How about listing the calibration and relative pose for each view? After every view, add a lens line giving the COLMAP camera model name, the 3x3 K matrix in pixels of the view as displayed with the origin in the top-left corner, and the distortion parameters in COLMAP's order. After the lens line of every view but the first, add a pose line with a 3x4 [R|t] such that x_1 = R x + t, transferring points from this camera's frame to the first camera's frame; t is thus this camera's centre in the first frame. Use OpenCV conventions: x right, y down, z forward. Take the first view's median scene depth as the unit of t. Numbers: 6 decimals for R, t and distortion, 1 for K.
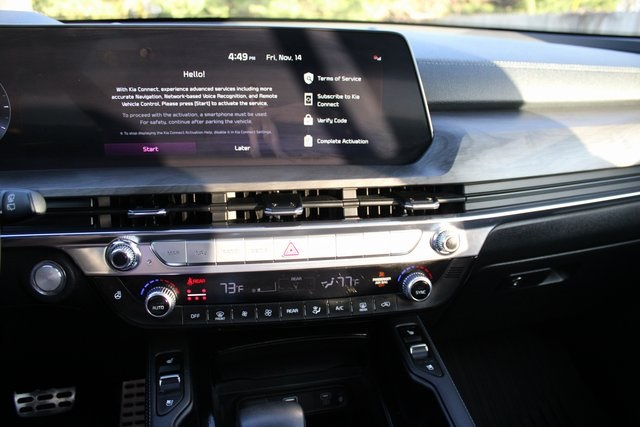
lens RADIAL K [[537.1, 0, 320.0], [0, 537.1, 213.5], [0, 0, 1]] dist [-0.099030, 0.005465]
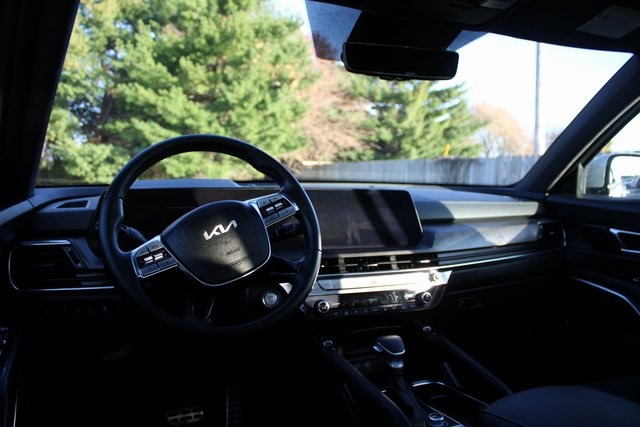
lens RADIAL K [[504.4, 0, 320.0], [0, 504.4, 213.5], [0, 0, 1]] dist [0.001197, -0.000212]
pose [[0.981343, -0.021113, 0.191104, -0.658494], [0.069154, 0.966193, -0.248372, 0.292403], [-0.179399, 0.256954, 0.949627, -1.056860]]
